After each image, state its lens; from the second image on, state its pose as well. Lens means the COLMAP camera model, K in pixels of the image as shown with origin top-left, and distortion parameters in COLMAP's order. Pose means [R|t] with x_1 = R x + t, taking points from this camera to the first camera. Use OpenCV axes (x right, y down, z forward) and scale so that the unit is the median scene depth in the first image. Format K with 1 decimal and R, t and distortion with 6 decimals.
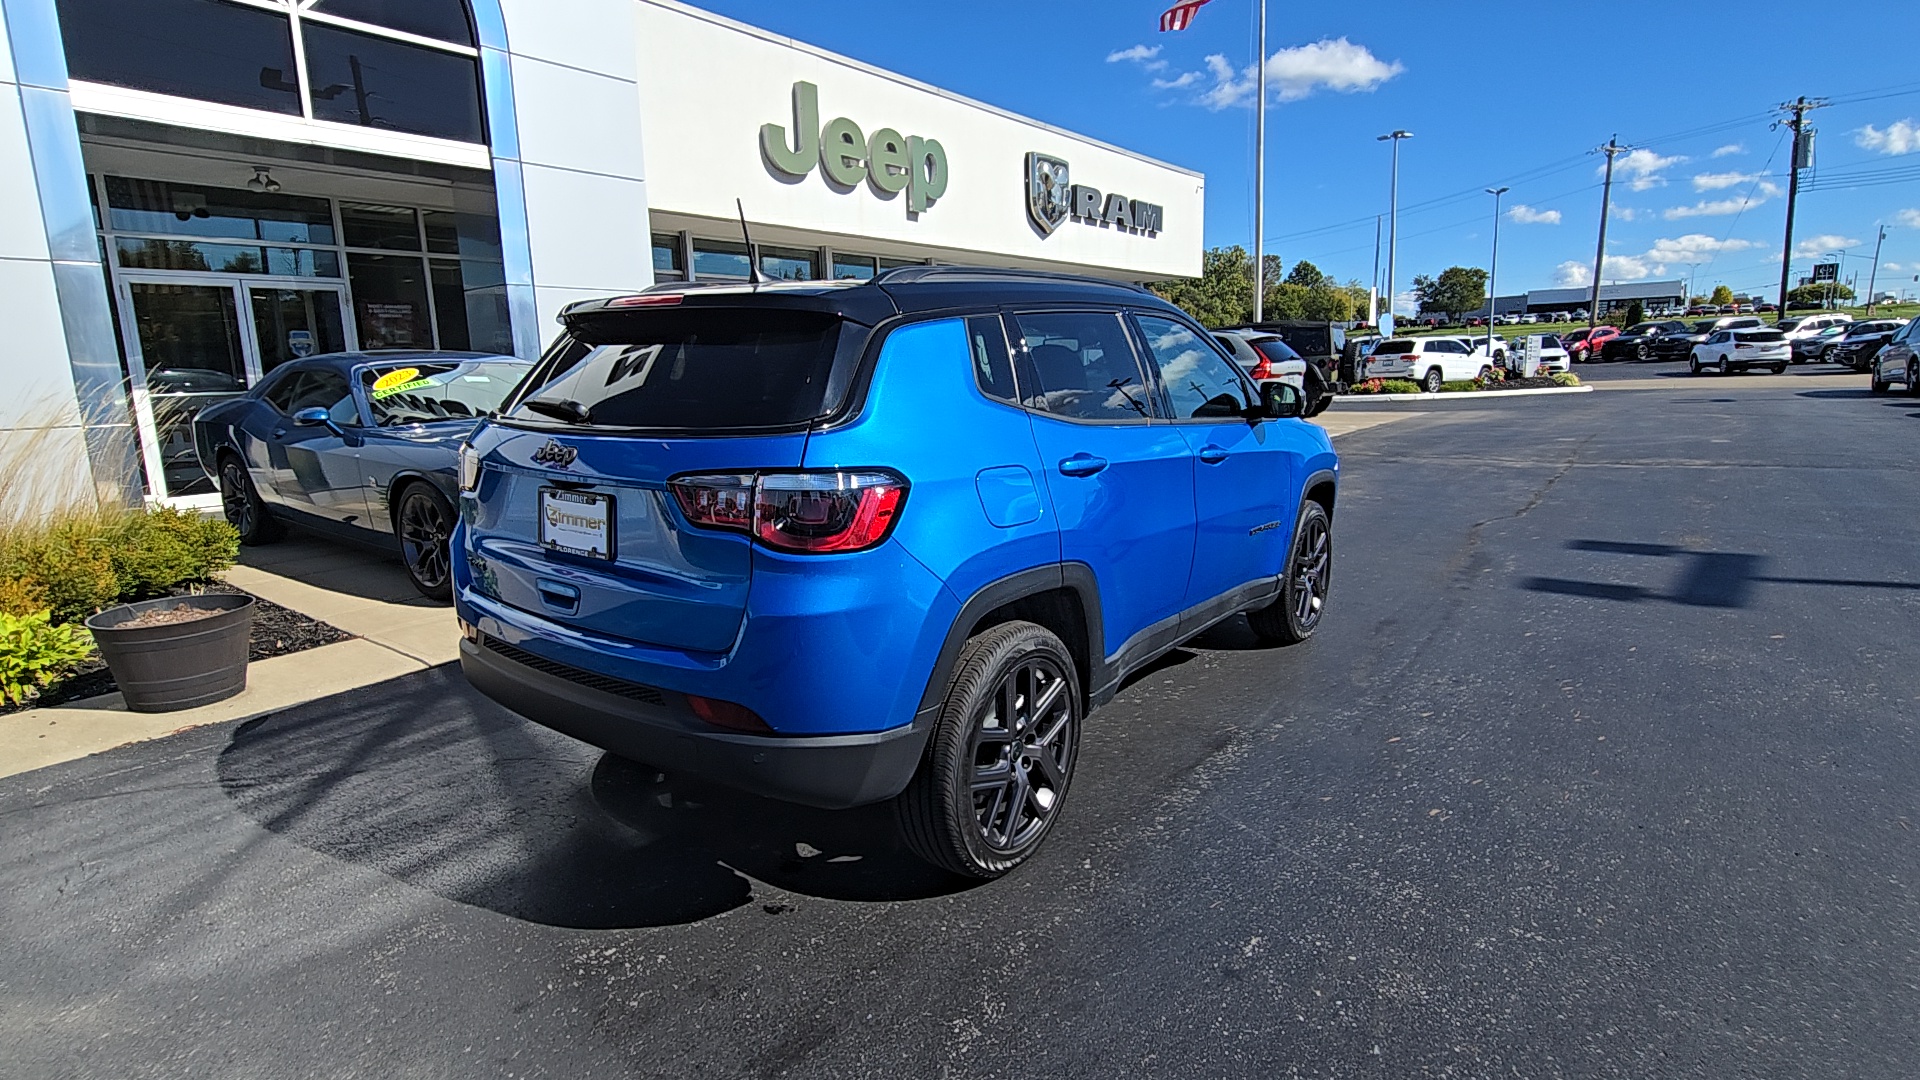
lens RADIAL K [[967.0, 0, 951.4], [0, 967.0, 546.6], [0, 0, 1]] dist [0.001012, -0.000836]
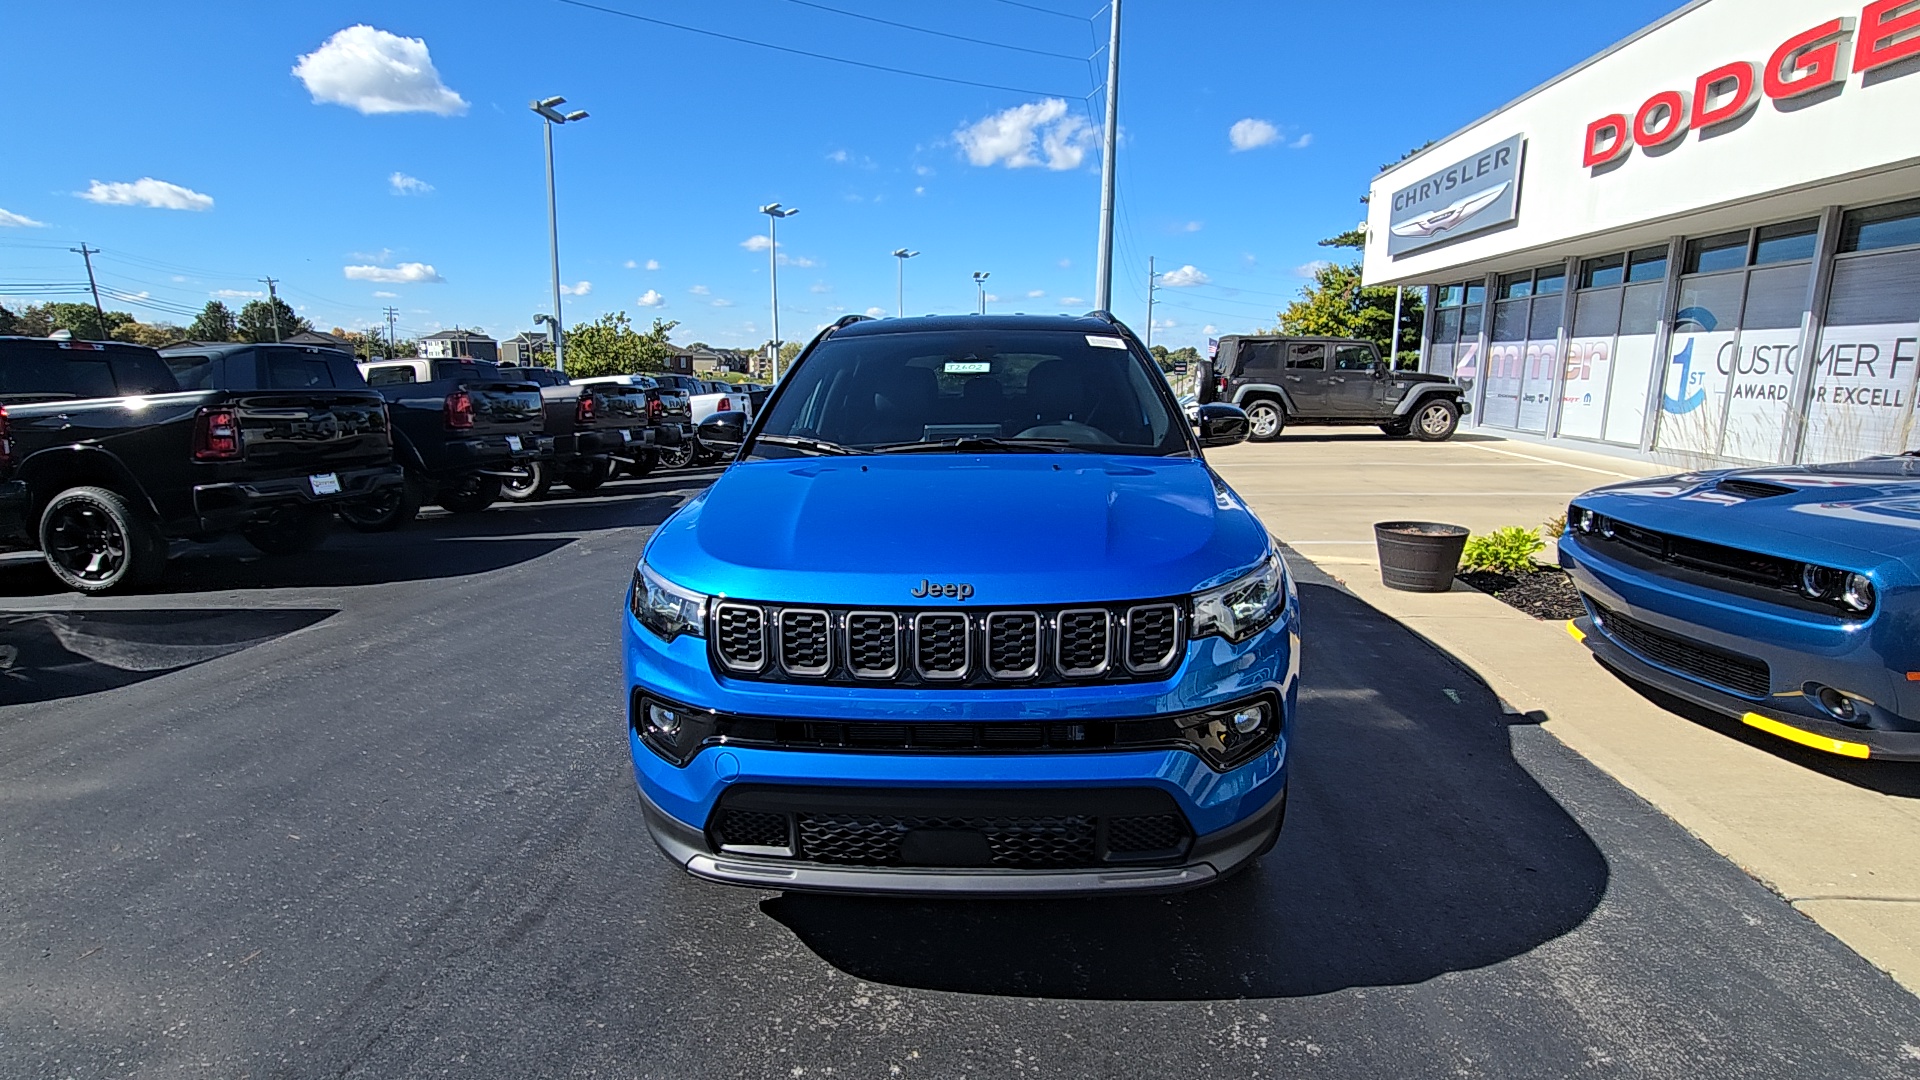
lens RADIAL K [[967.0, 0, 948.6], [0, 967.0, 545.9], [0, 0, 1]] dist [0.001012, -0.000836]
pose [[-0.840305, 0.116905, -0.529358, 0.138119], [-0.090864, 0.932285, 0.350127, -0.082121], [0.534444, 0.342313, -0.772781, 0.391451]]
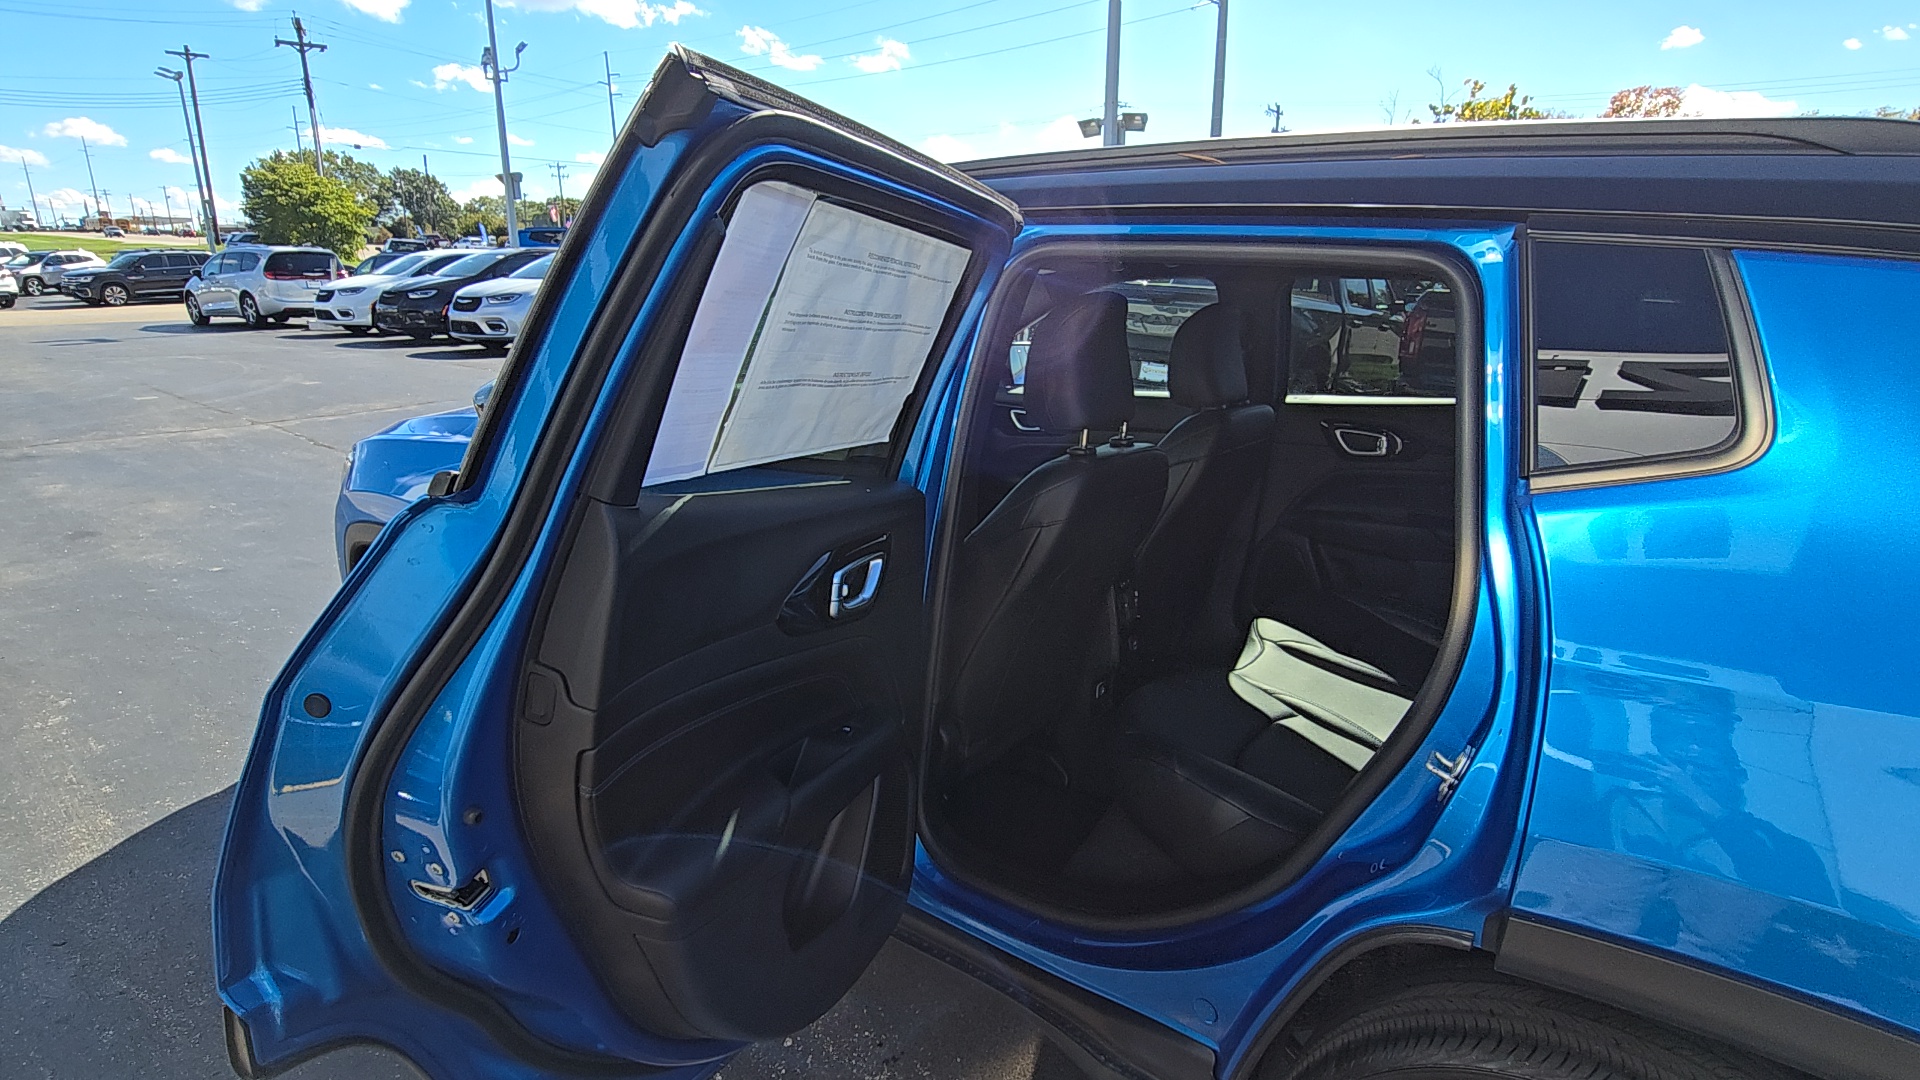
lens RADIAL K [[967.0, 0, 954.0], [0, 967.0, 547.9], [0, 0, 1]] dist [0.001012, -0.000836]
pose [[0.017006, -0.251048, 0.967825, -0.108051], [0.182775, 0.952435, 0.243845, -0.046455], [-0.983008, 0.172748, 0.062082, 0.221905]]
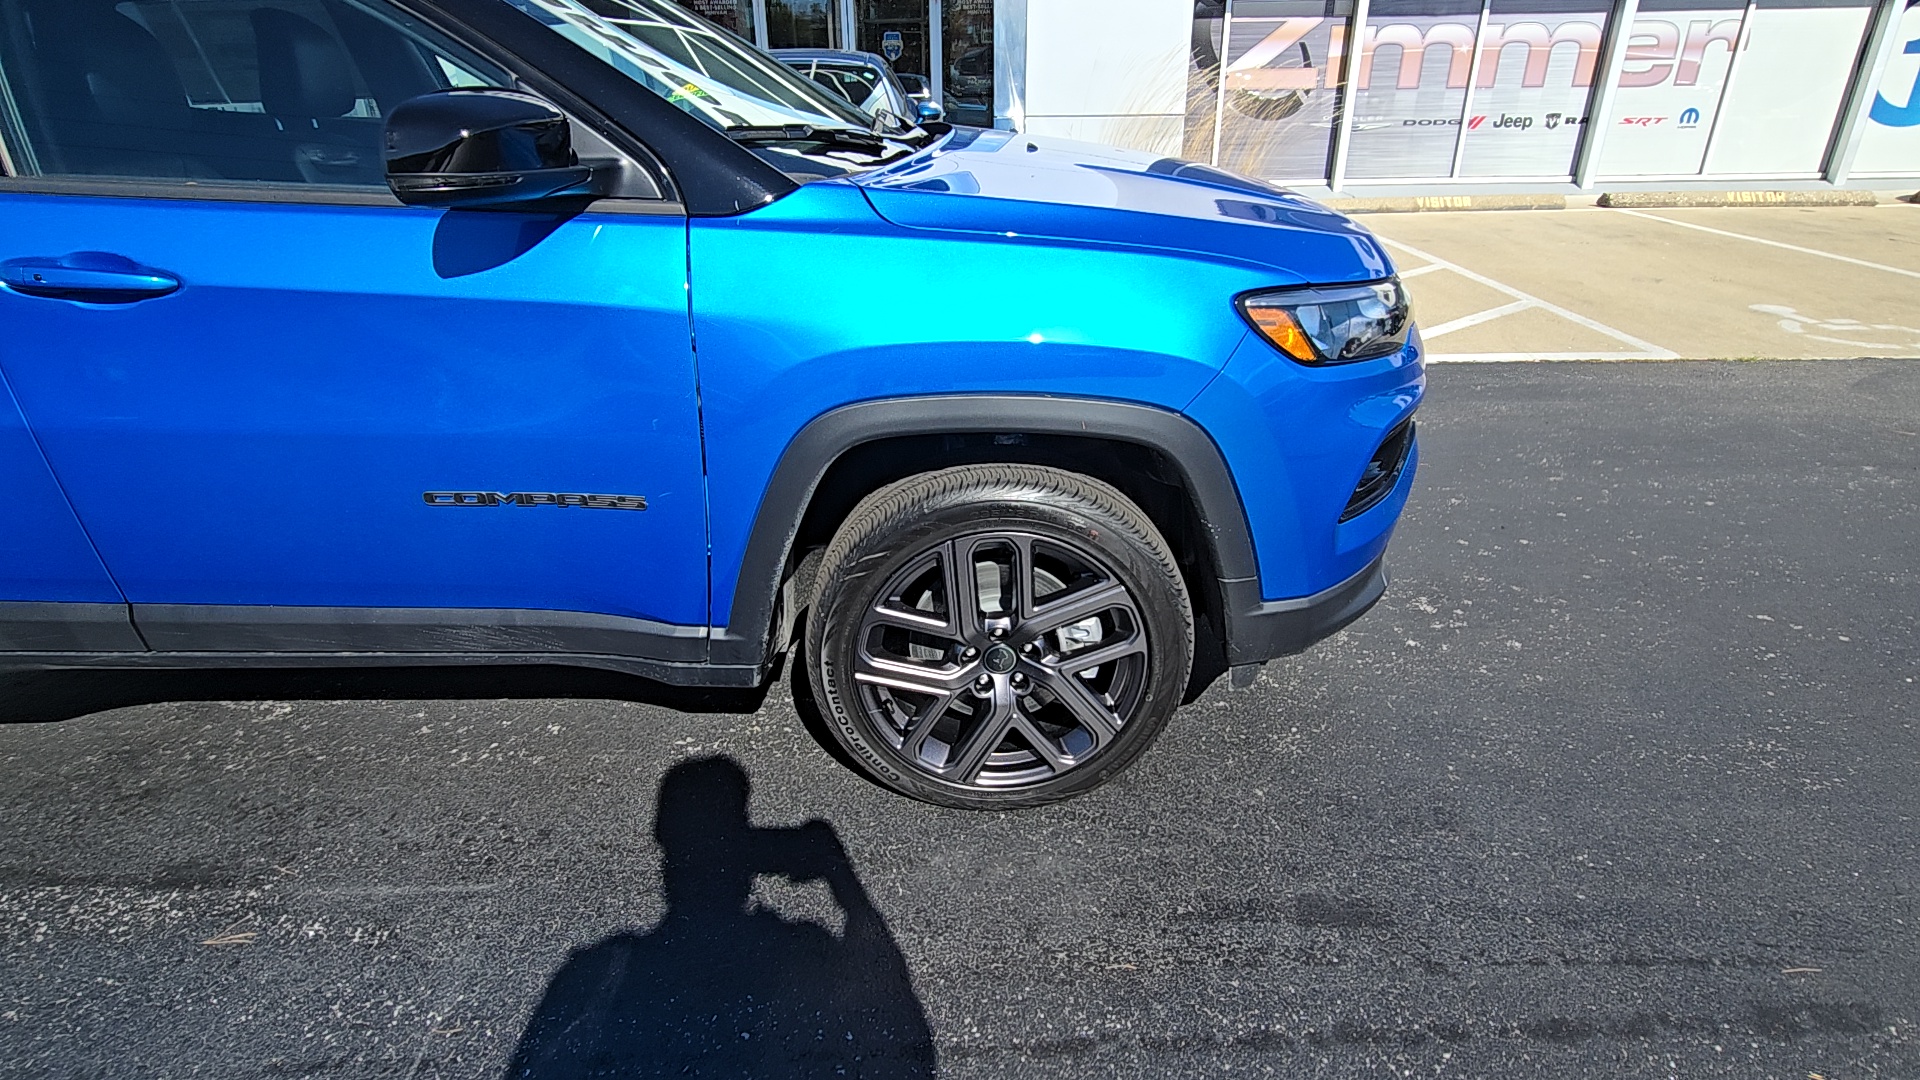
lens RADIAL K [[967.0, 0, 951.8], [0, 967.0, 544.4], [0, 0, 1]] dist [0.001012, -0.000836]
pose [[0.598978, 0.349488, -0.720475, 0.153487], [-0.147116, 0.932446, 0.330003, -0.033477], [0.787136, -0.091671, 0.609930, 0.194123]]
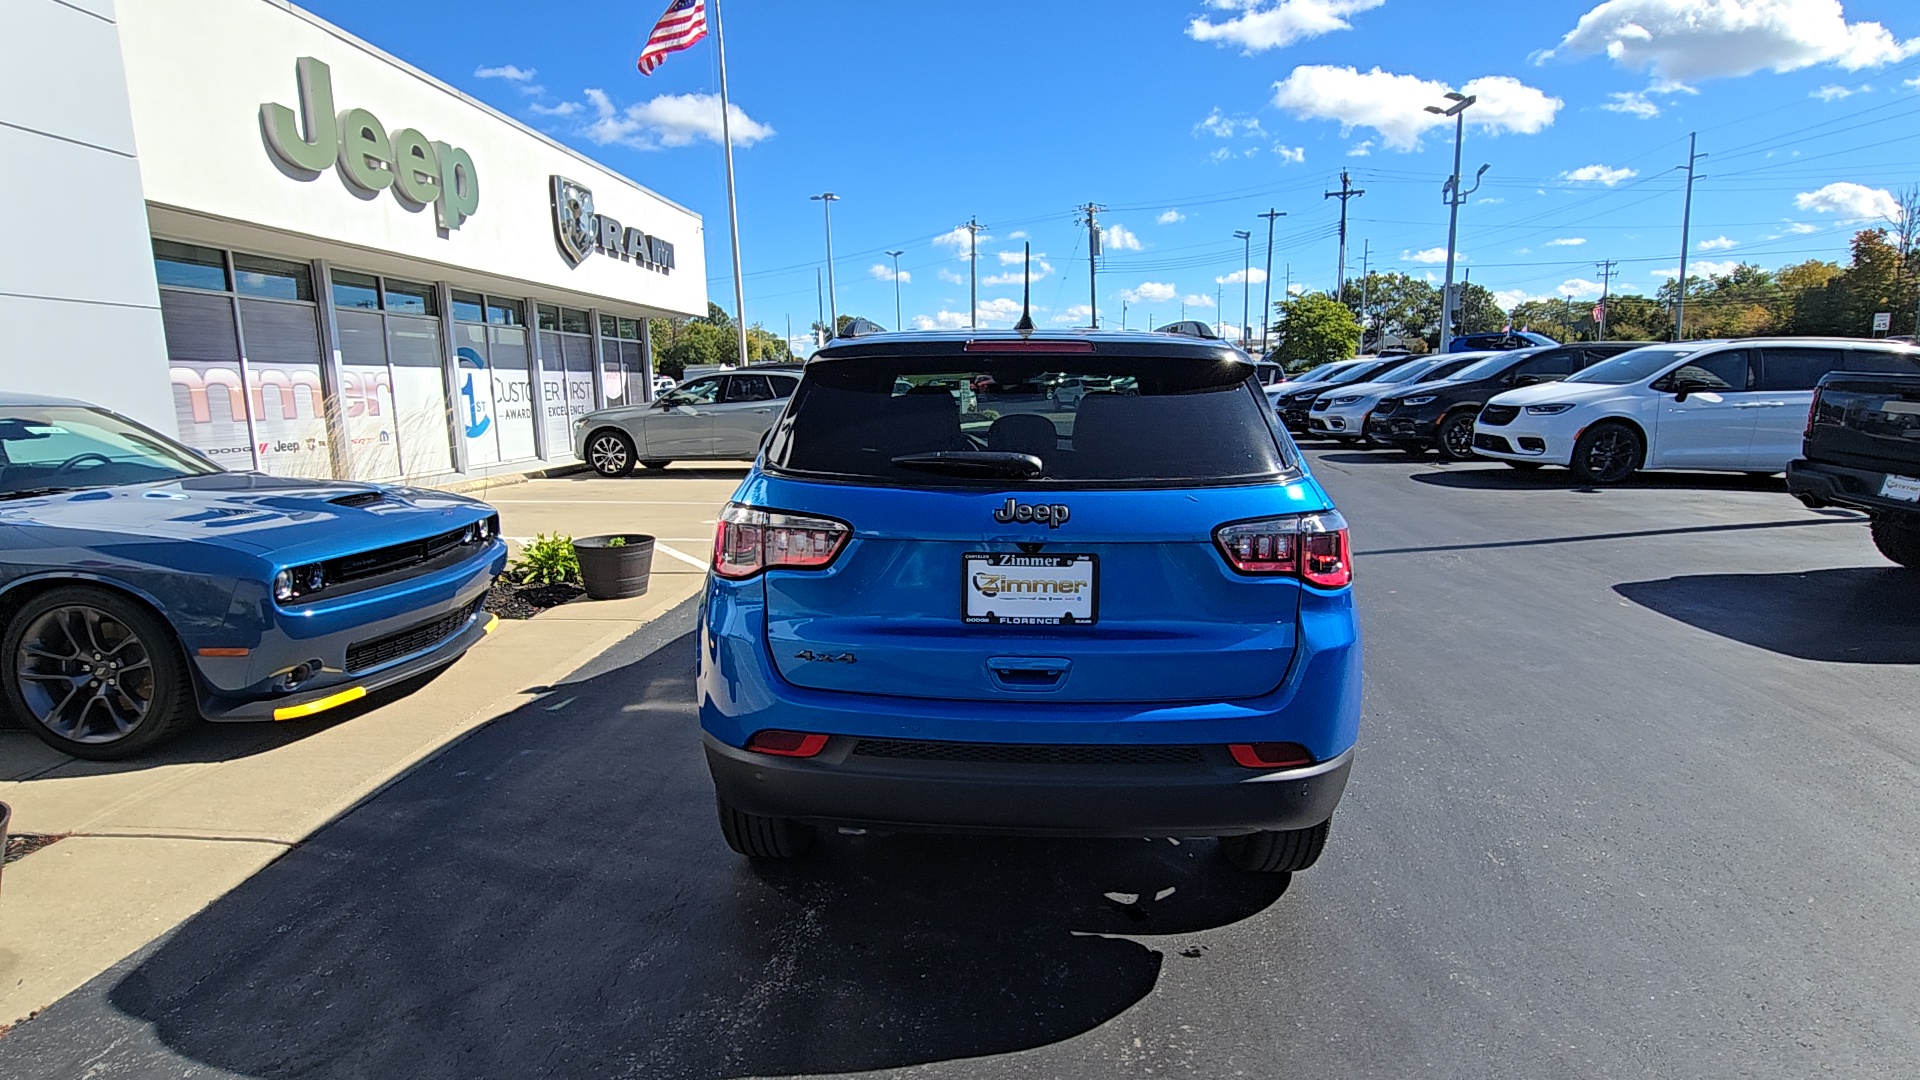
lens RADIAL K [[967.0, 0, 950.8], [0, 967.0, 549.3], [0, 0, 1]] dist [0.001012, -0.000836]
pose [[0.833688, -0.084265, 0.545768, -0.123320], [0.102704, 0.994707, -0.003305, -0.008734], [-0.542601, 0.058808, 0.837930, 0.036647]]
